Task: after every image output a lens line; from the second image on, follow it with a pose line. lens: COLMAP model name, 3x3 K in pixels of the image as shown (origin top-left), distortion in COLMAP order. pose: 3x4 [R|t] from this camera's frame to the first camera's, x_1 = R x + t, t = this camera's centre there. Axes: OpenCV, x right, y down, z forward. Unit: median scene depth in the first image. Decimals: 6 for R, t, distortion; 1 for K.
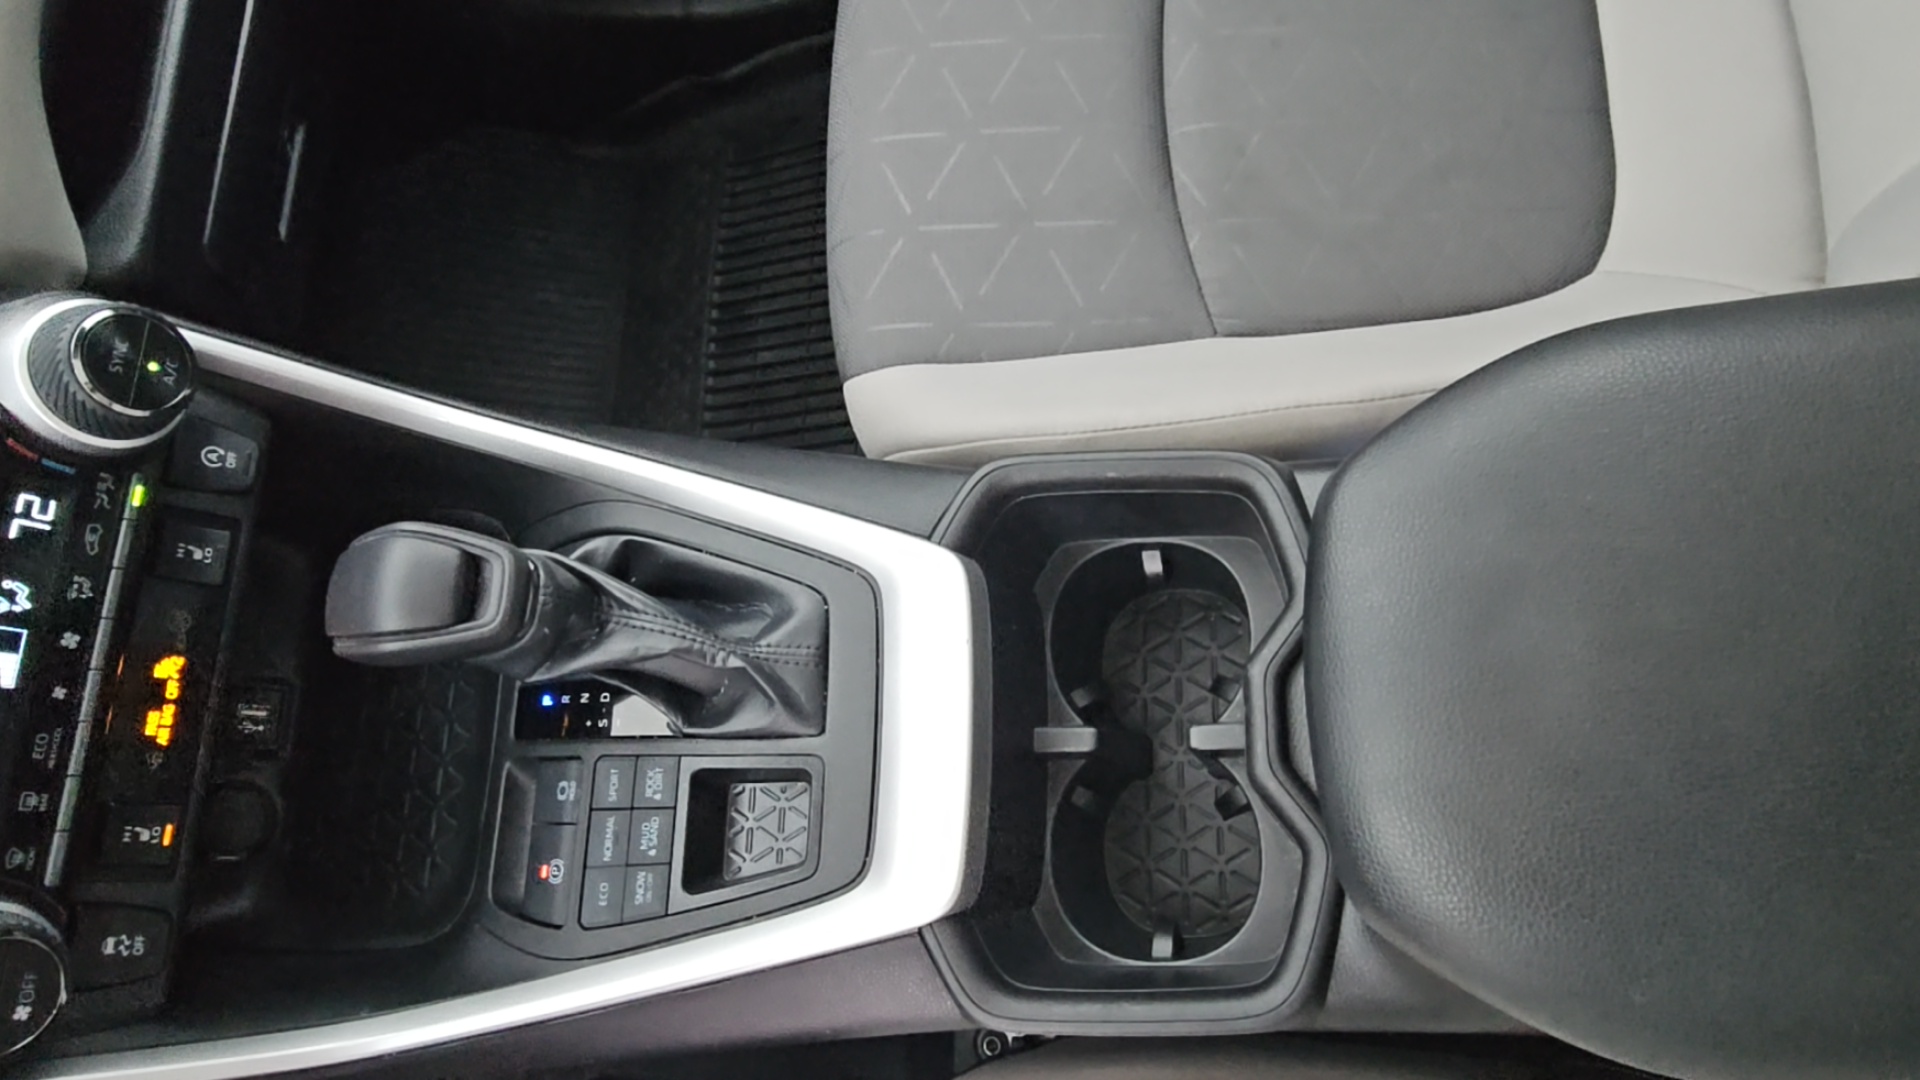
lens RADIAL K [[1167.2, 0, 967.5], [0, 1167.2, 546.2], [0, 0, 1]] dist [0.011612, -0.008120]
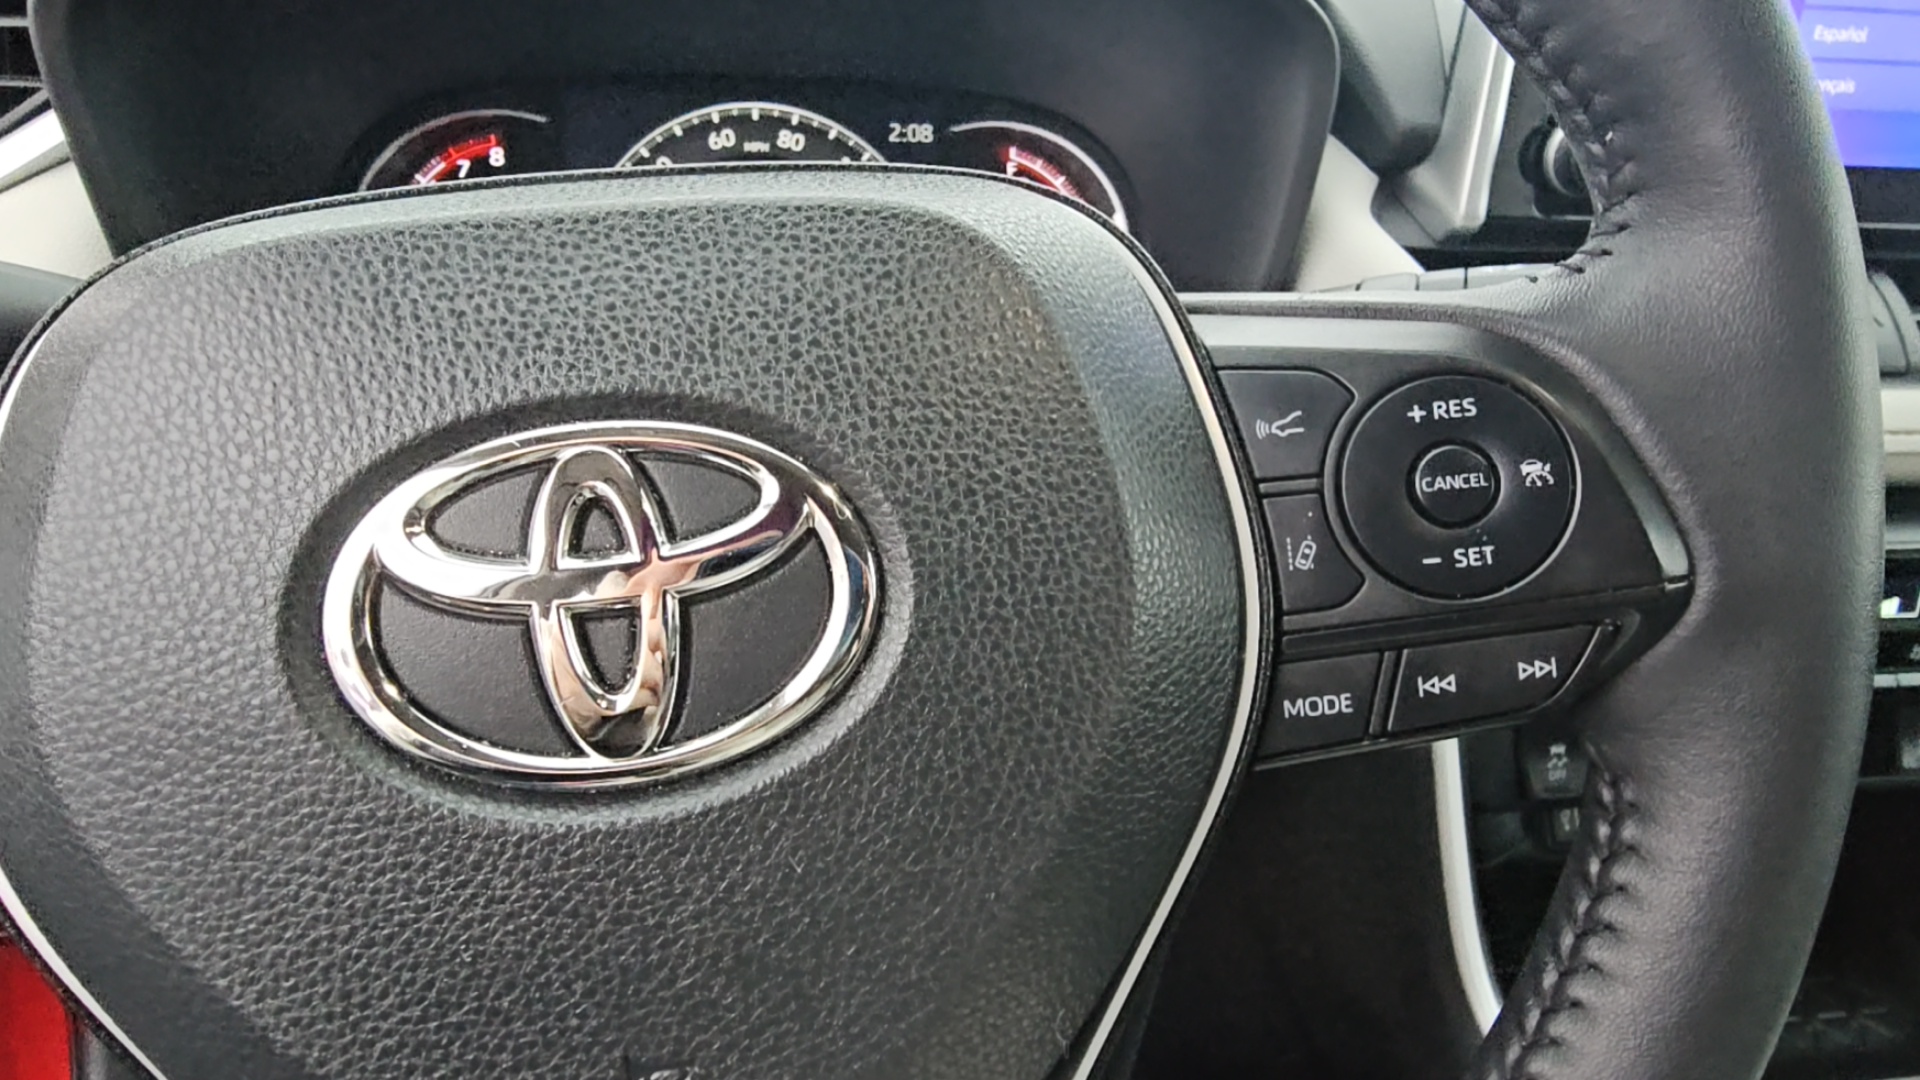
lens RADIAL K [[1167.2, 0, 973.2], [0, 1167.2, 558.1], [0, 0, 1]] dist [0.011612, -0.008120]
pose [[0.133533, 0.740750, -0.658375, -0.255704], [-0.977582, 0.207579, 0.035276, 0.681956], [0.162795, 0.638905, 0.751863, 0.089871]]
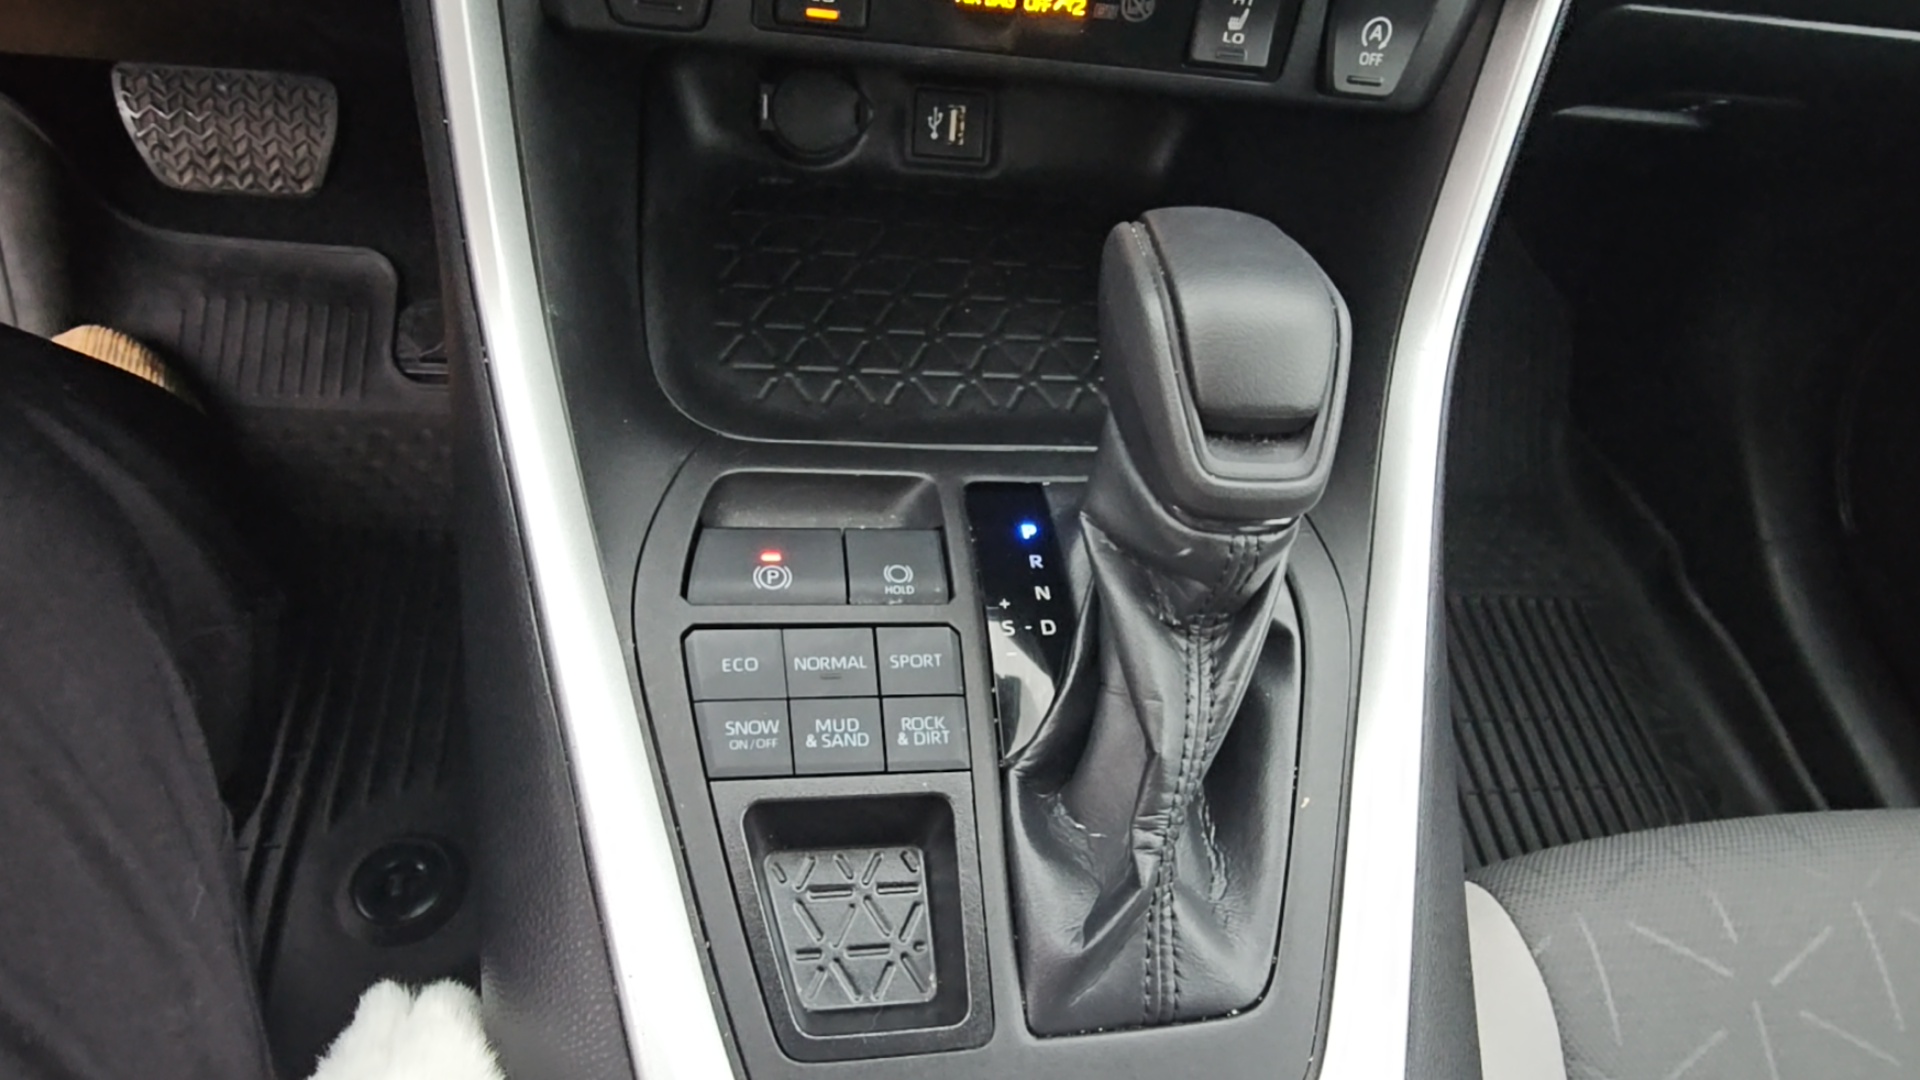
lens RADIAL K [[1167.2, 0, 981.8], [0, 1167.2, 545.2], [0, 0, 1]] dist [0.011612, -0.008120]
pose [[0.062755, 0.976692, -0.205267, -0.241148], [-0.997166, 0.069911, 0.027792, 0.153135], [0.041495, 0.202941, 0.978311, 0.405764]]
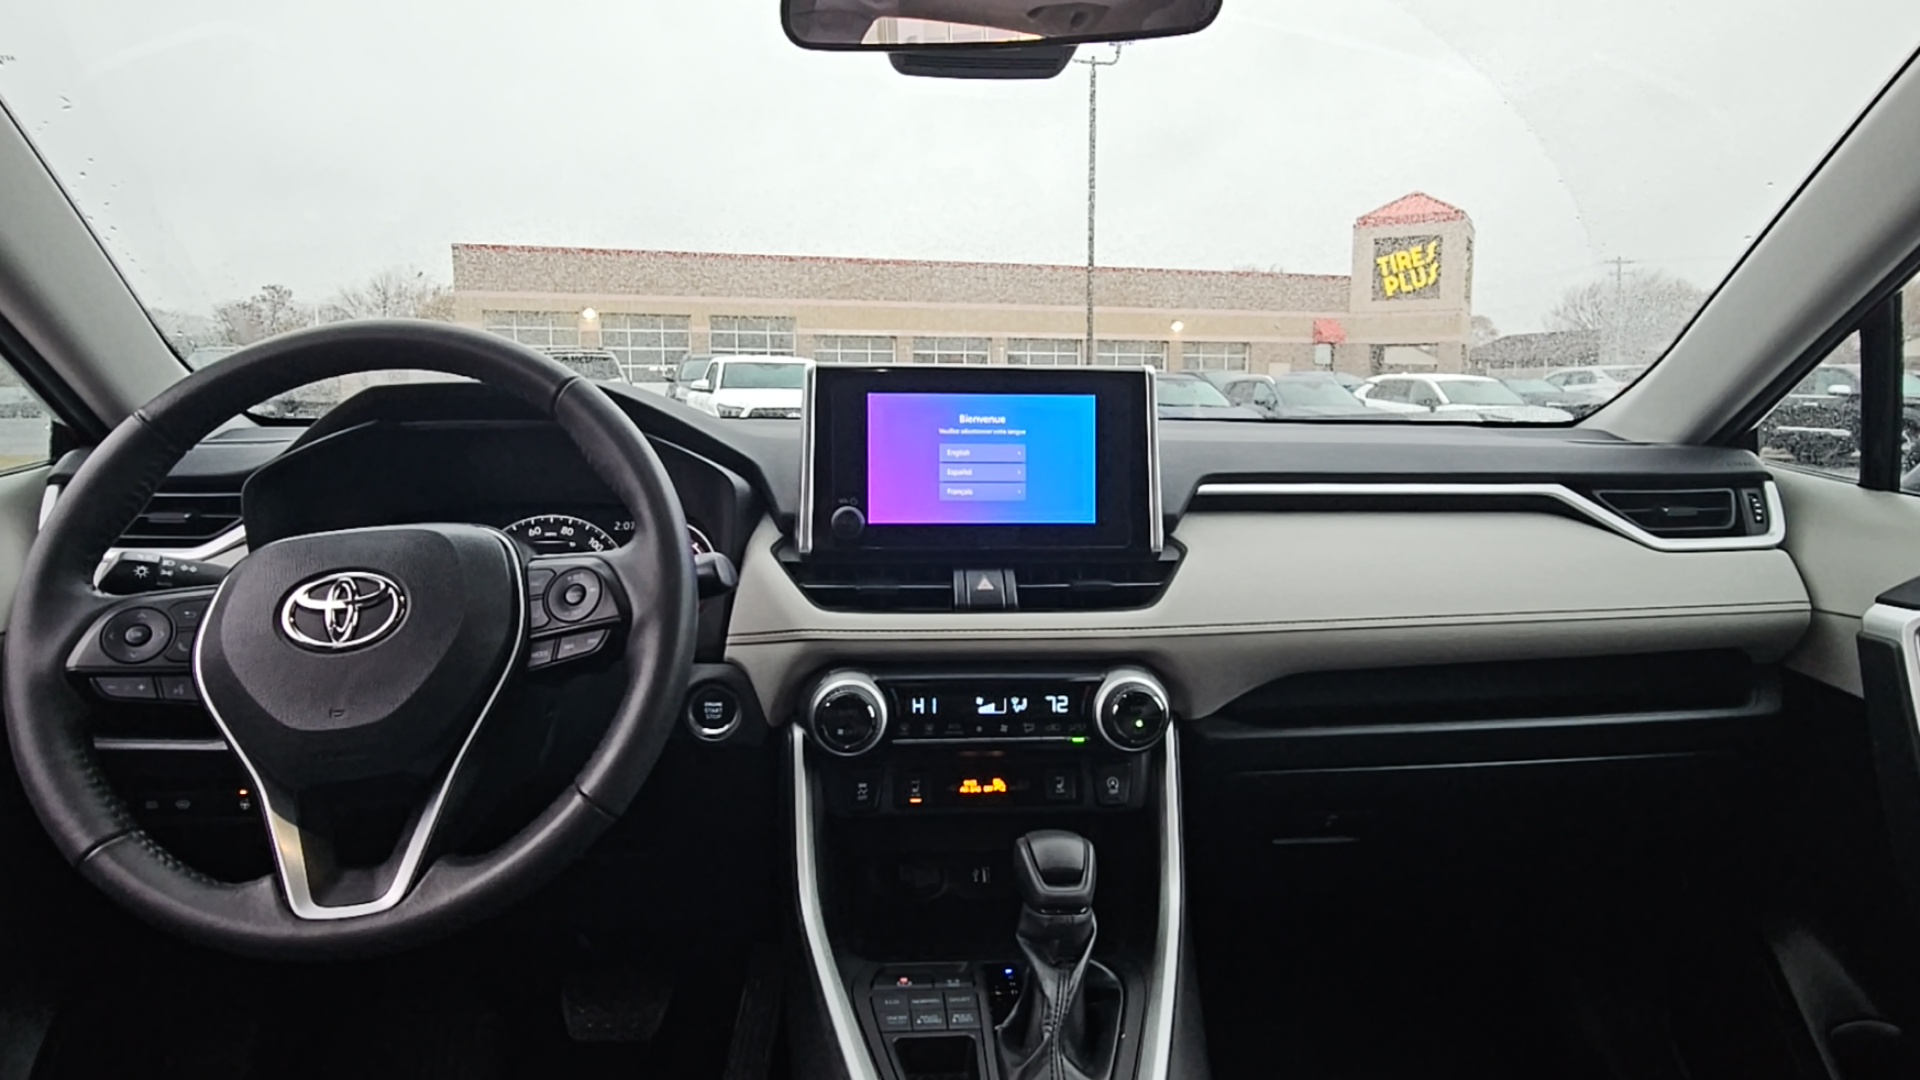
lens RADIAL K [[1167.2, 0, 972.0], [0, 1167.2, 547.4], [0, 0, 1]] dist [0.011612, -0.008120]
pose [[0.094450, 0.467365, -0.879004, 0.805704], [-0.970812, 0.238769, 0.022639, 0.009563], [0.220460, 0.851210, 0.476276, -0.254978]]
